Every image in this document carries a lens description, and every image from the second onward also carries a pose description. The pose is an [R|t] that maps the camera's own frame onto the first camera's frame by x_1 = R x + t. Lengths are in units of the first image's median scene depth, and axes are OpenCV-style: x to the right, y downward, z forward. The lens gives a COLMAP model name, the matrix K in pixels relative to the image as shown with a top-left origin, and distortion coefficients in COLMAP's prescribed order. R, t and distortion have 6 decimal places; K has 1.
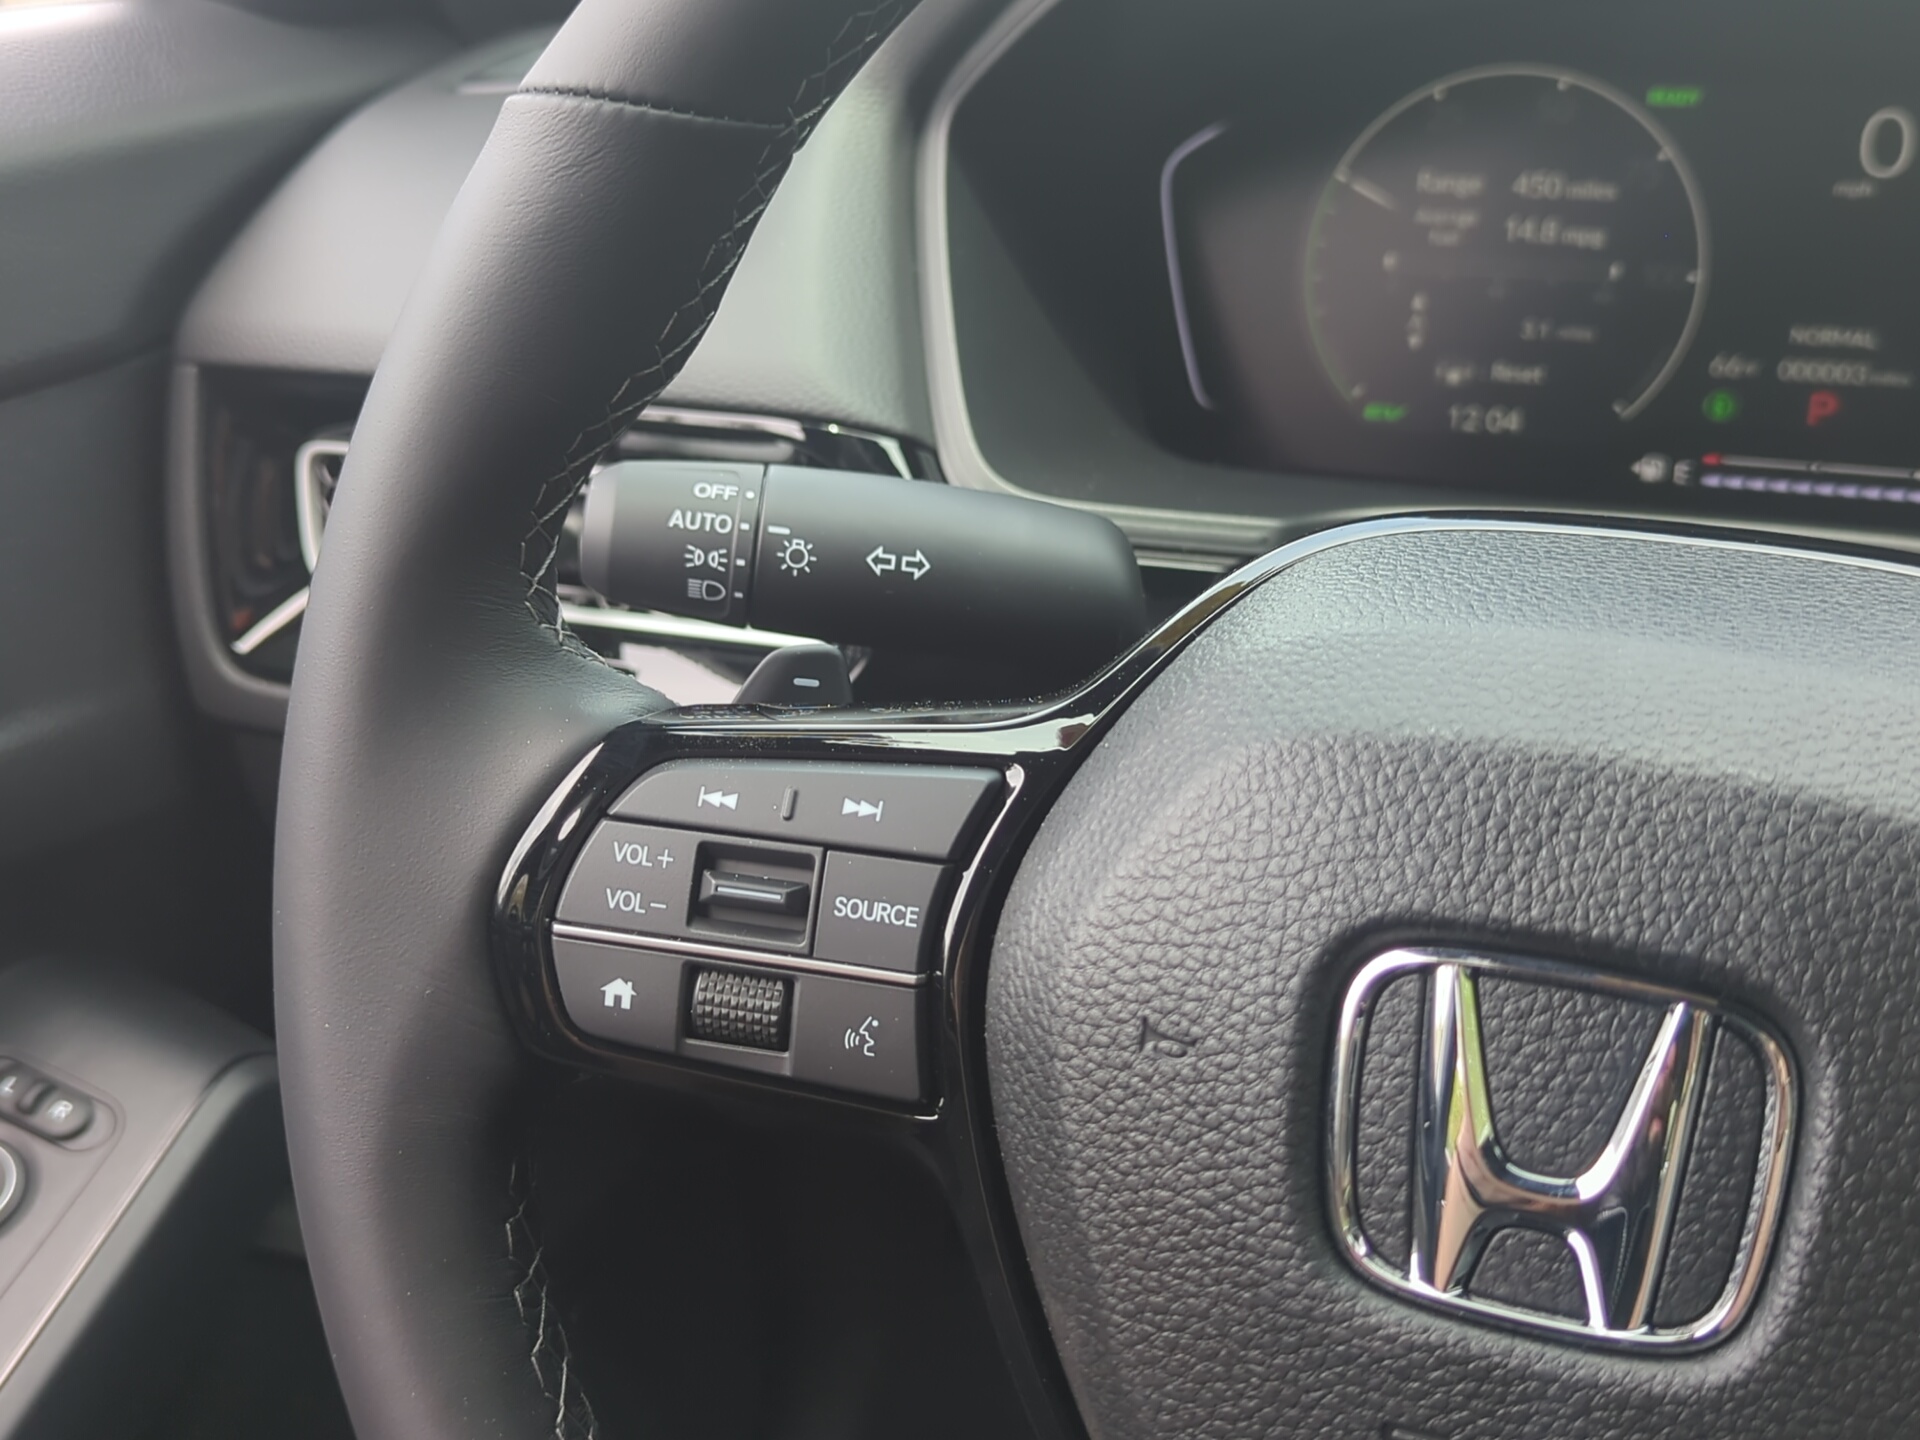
lens RADIAL K [[2406.5, 0, 986.8], [0, 2406.5, 679.9], [0, 0, 1]] dist [0.038178, -0.092561]
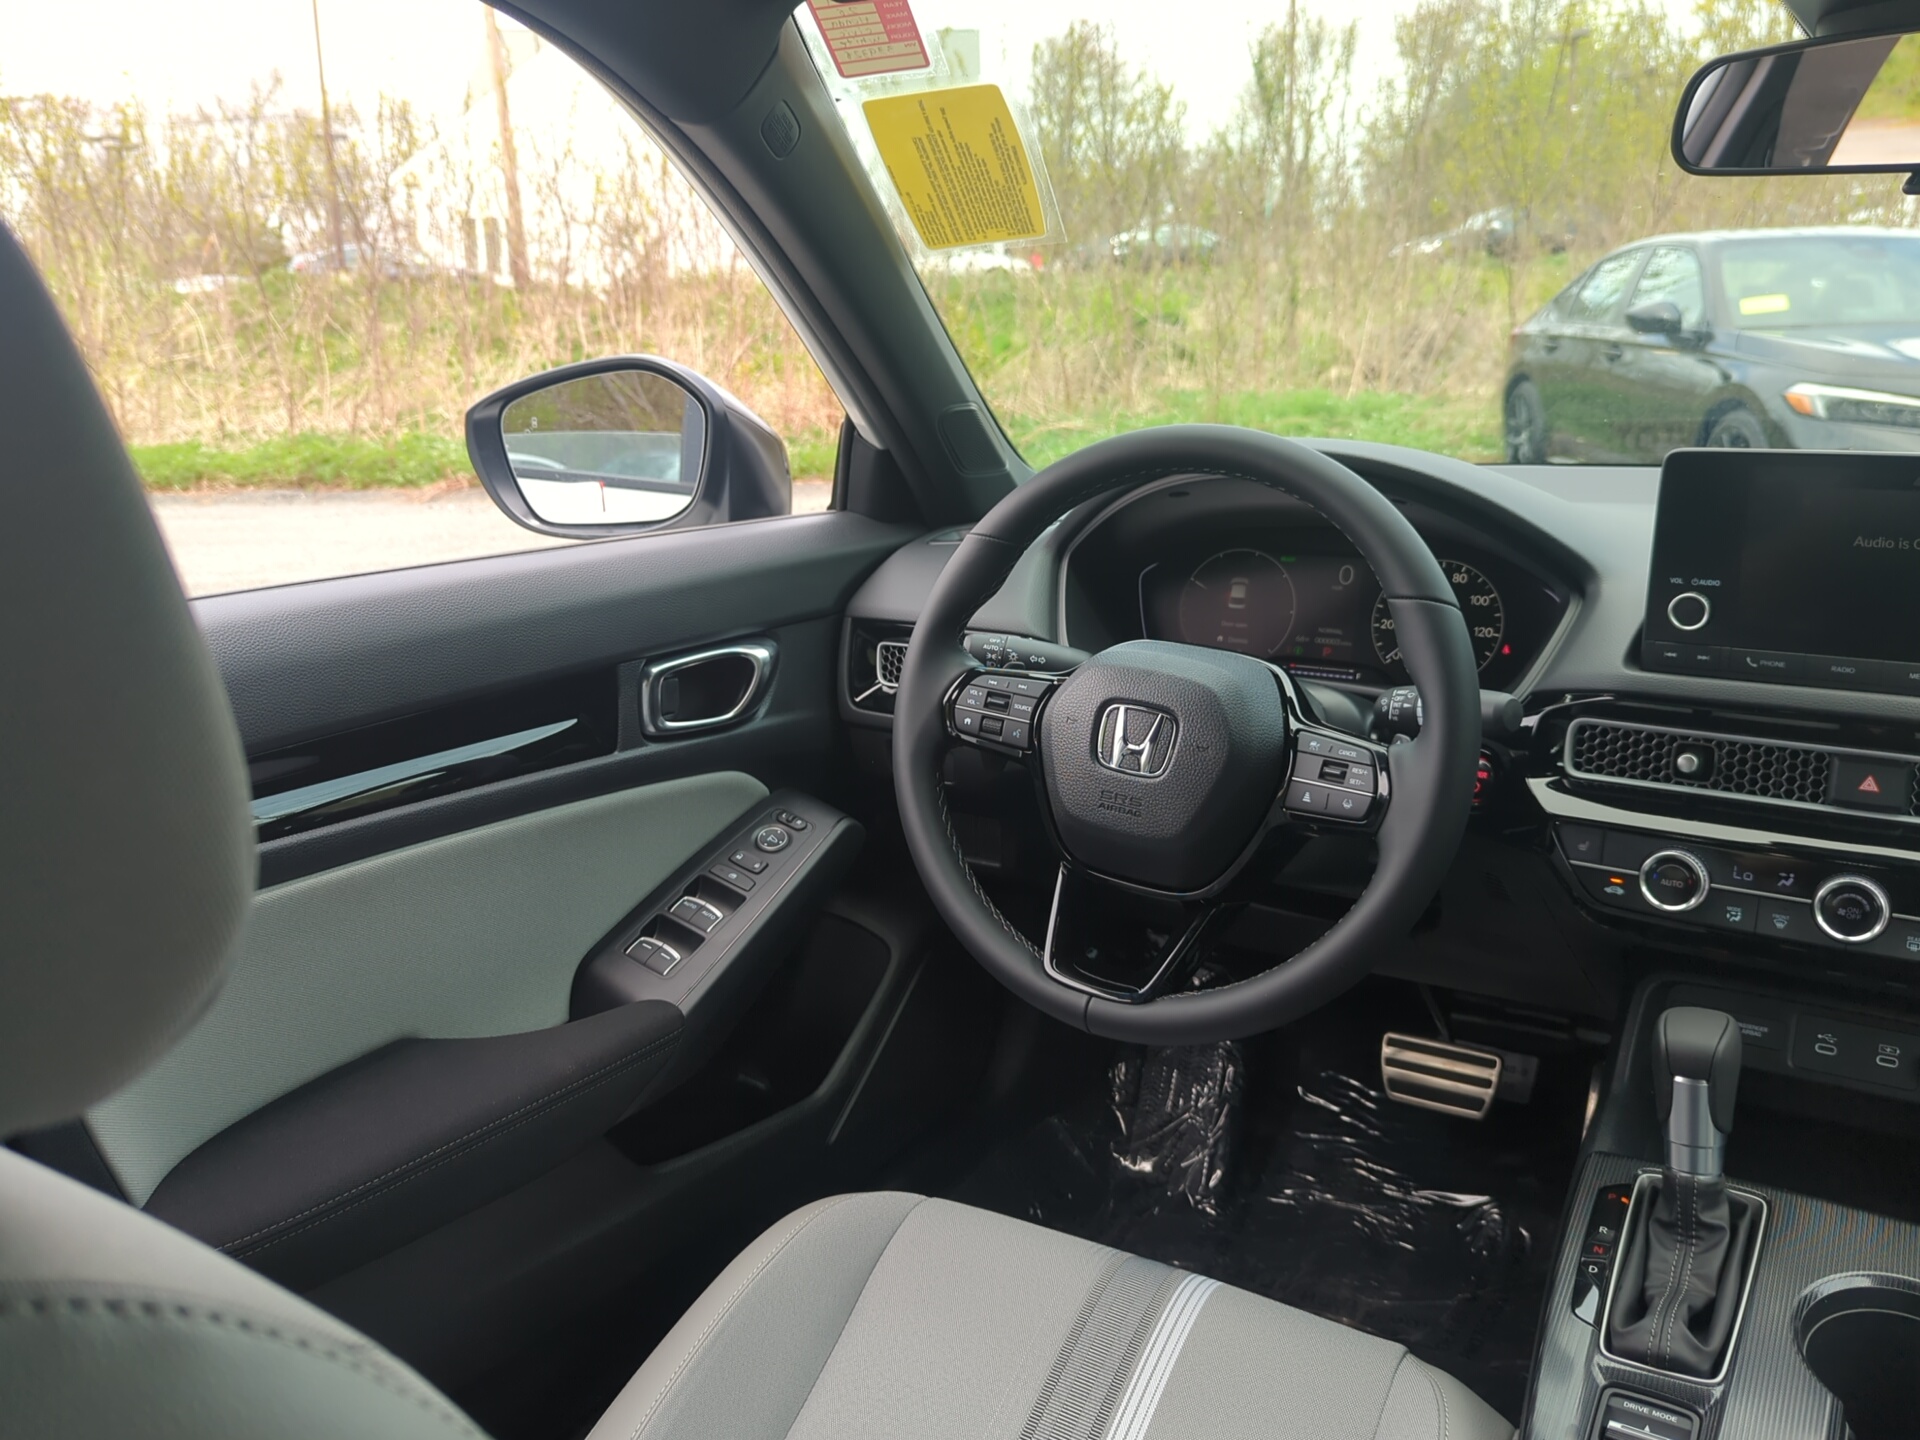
lens RADIAL K [[1567.0, 0, 969.3], [0, 1567.0, 700.4], [0, 0, 1]] dist [0.029743, -0.009840]
pose [[0.988840, 0.052812, -0.139306, 0.337335], [-0.072416, 0.987551, -0.139641, 0.607381], [0.130197, 0.148171, 0.980354, -2.452905]]
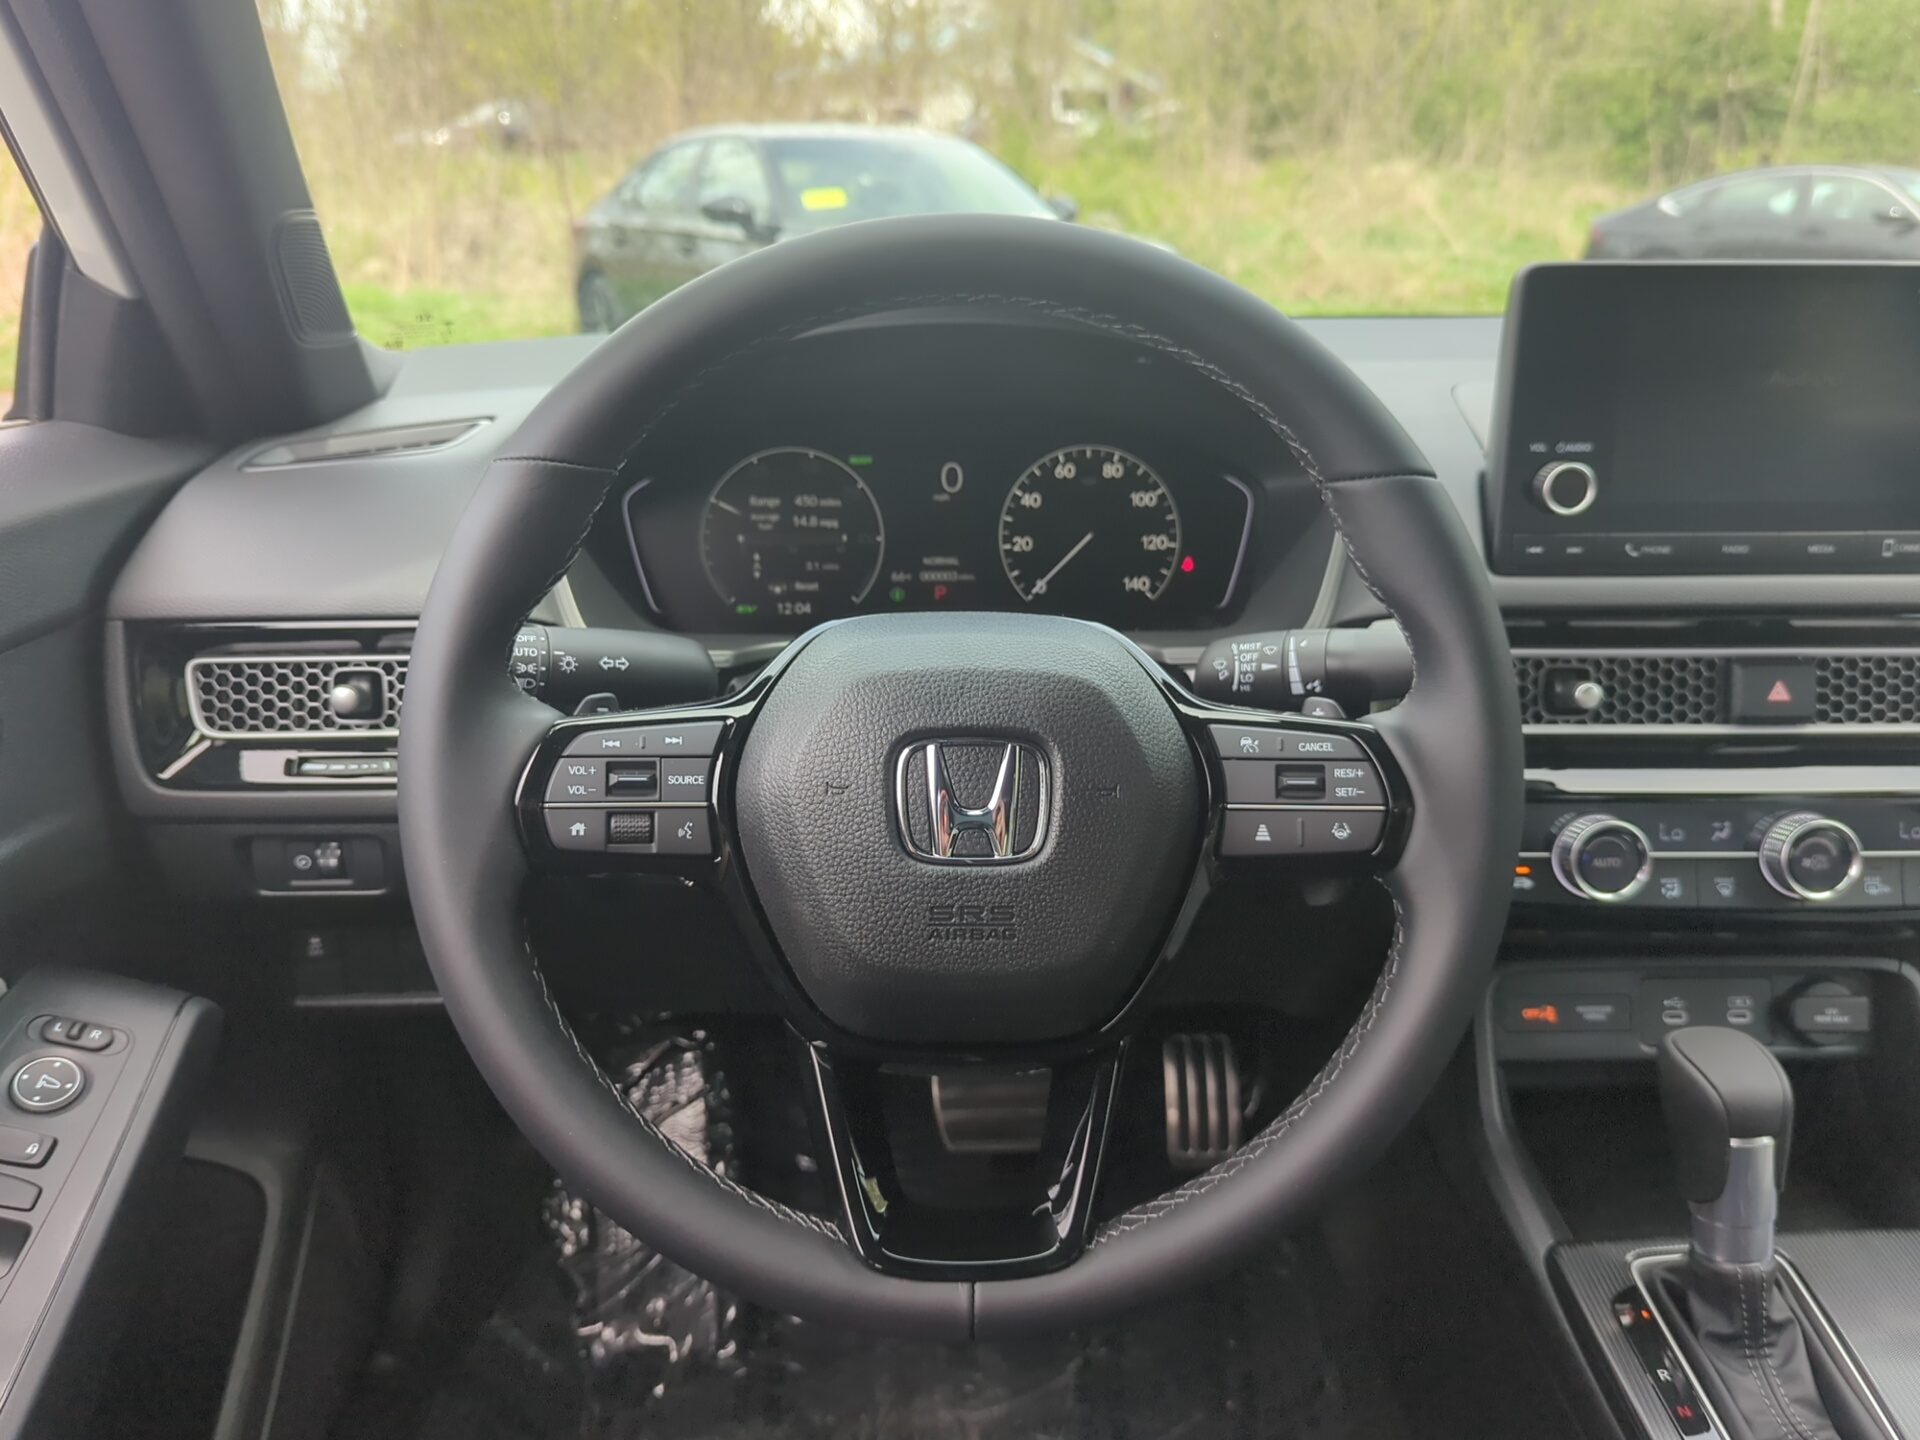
lens RADIAL K [[1569.3, 0, 980.8], [0, 1569.3, 716.4], [0, 0, 1]] dist [0.076876, -0.114640]
pose [[0.899474, -0.093257, 0.426907, -0.553556], [0.129995, 0.989836, -0.057665, 0.198603], [-0.417190, 0.107364, 0.902455, -0.724354]]
